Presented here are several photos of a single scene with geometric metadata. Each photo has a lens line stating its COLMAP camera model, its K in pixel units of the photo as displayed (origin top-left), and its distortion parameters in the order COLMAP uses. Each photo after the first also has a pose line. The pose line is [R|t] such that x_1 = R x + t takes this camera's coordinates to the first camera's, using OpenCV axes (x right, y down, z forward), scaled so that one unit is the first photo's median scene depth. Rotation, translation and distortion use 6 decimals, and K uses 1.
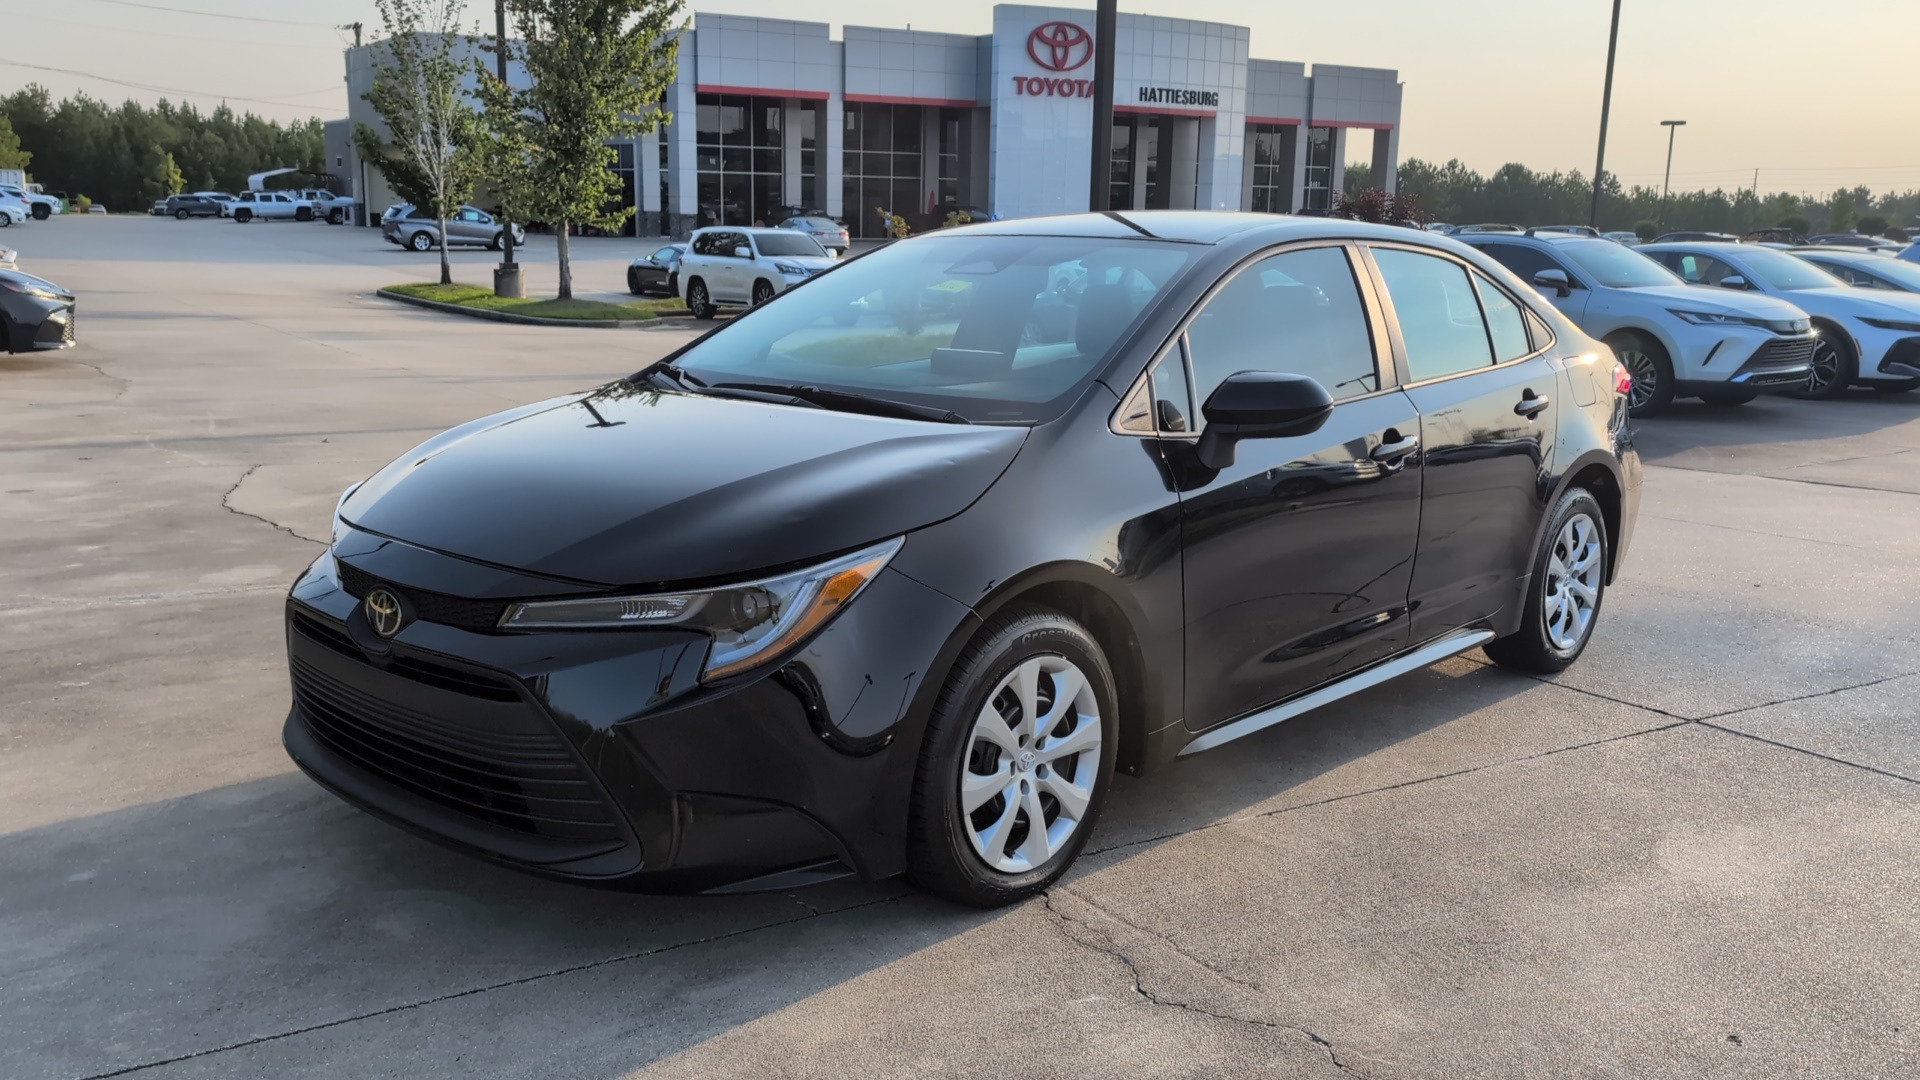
lens RADIAL K [[1570.6, 0, 959.1], [0, 1570.6, 536.2], [0, 0, 1]] dist [0.020959, -0.036539]
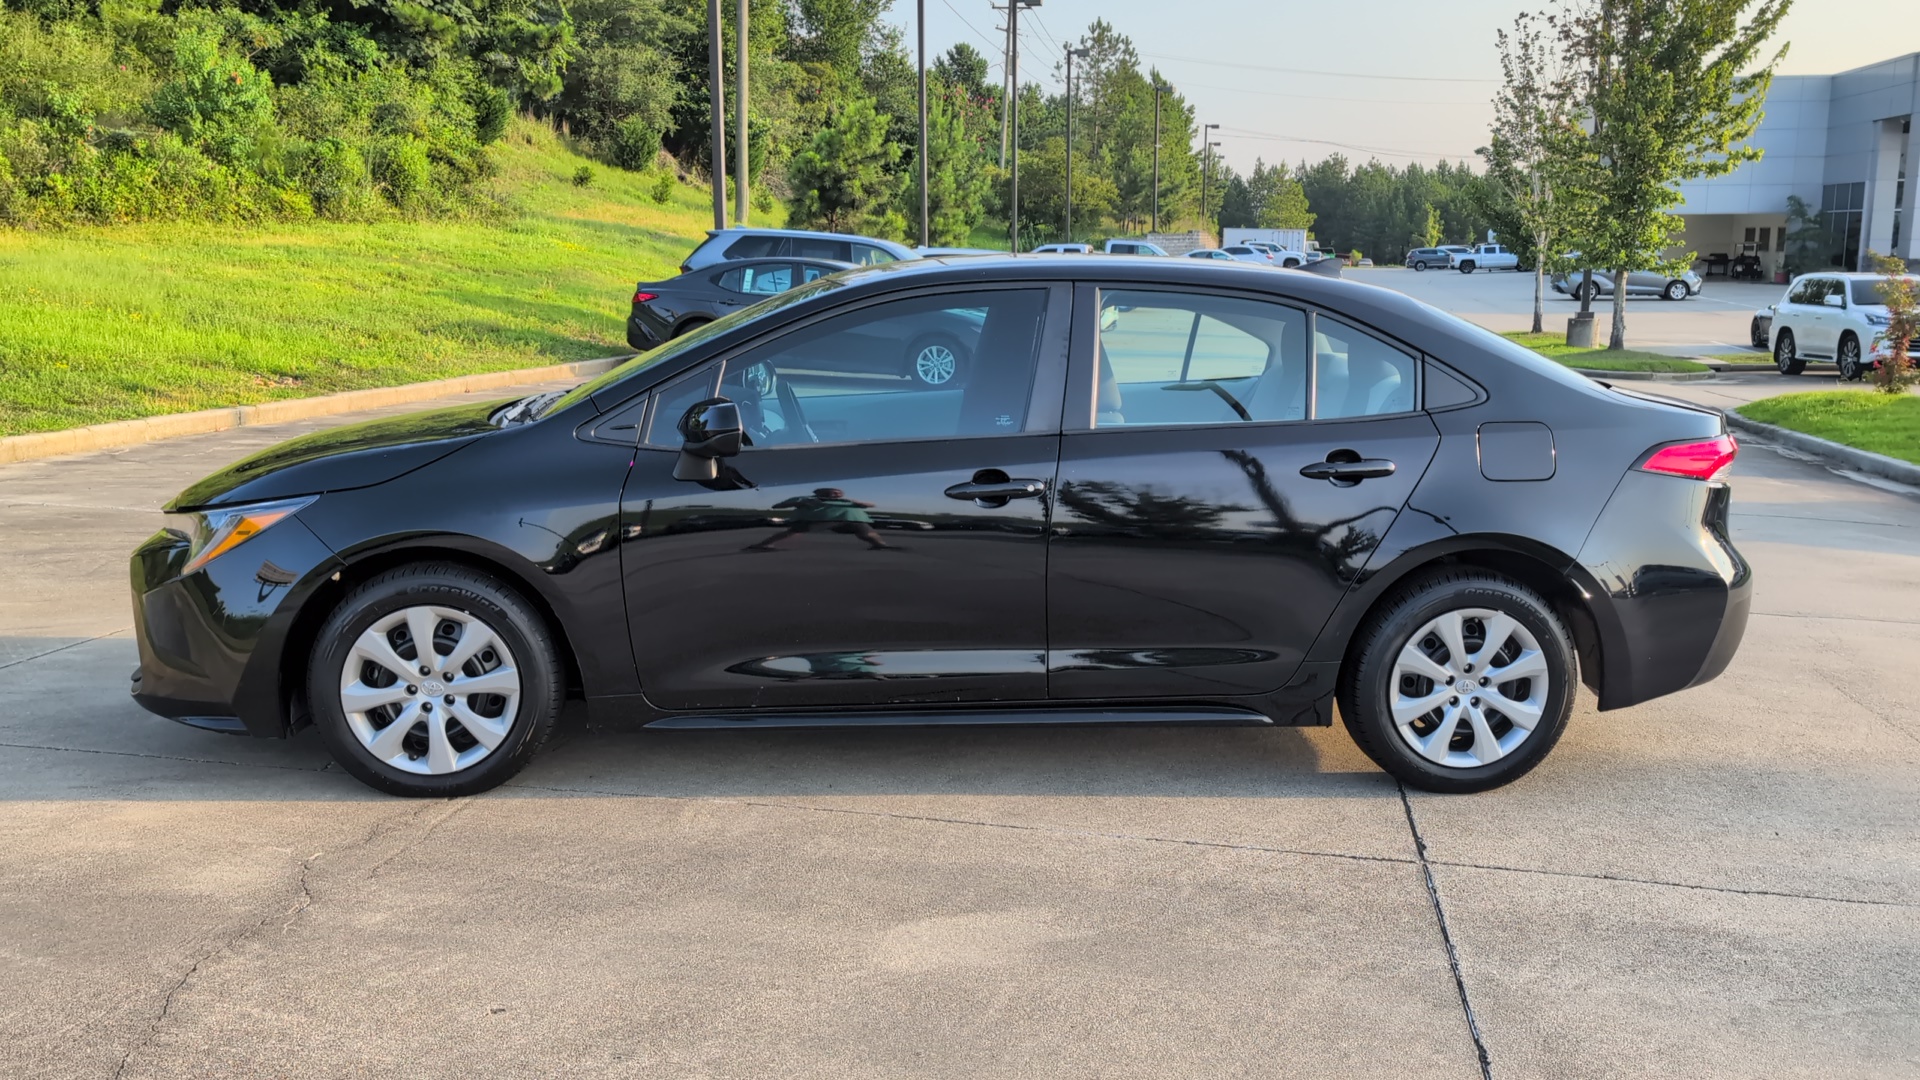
lens RADIAL K [[1570.6, 0, 973.8], [0, 1570.6, 539.3], [0, 0, 1]] dist [0.020959, -0.036539]
pose [[0.745241, 0.101901, -0.658963, 0.102455], [-0.120743, 0.992539, 0.016934, -0.004420], [0.655772, 0.066945, 0.751985, 0.027281]]
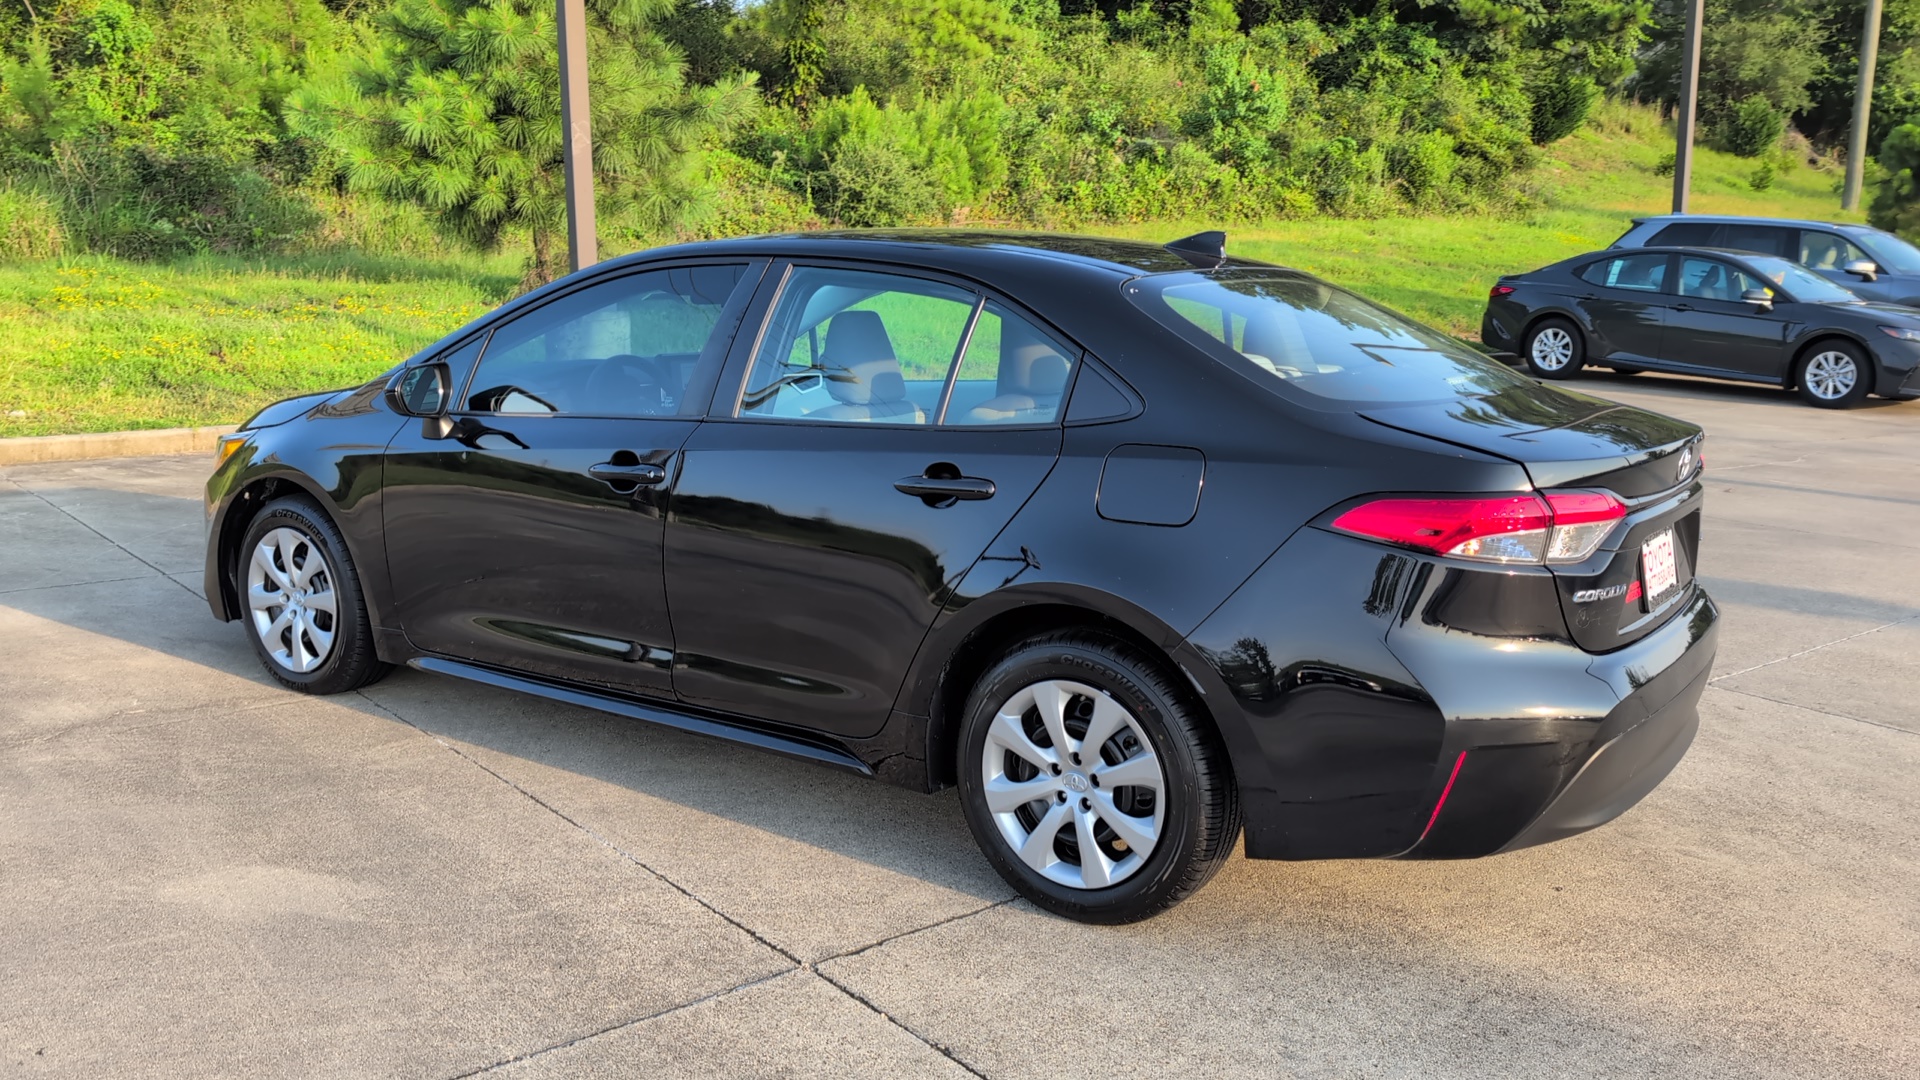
lens RADIAL K [[1570.6, 0, 965.3], [0, 1570.6, 552.1], [0, 0, 1]] dist [0.020959, -0.036539]
pose [[0.151758, 0.166295, -0.974328, 0.138347], [-0.189486, 0.972357, 0.136445, -0.019846], [0.970085, 0.163915, 0.179074, 0.115316]]
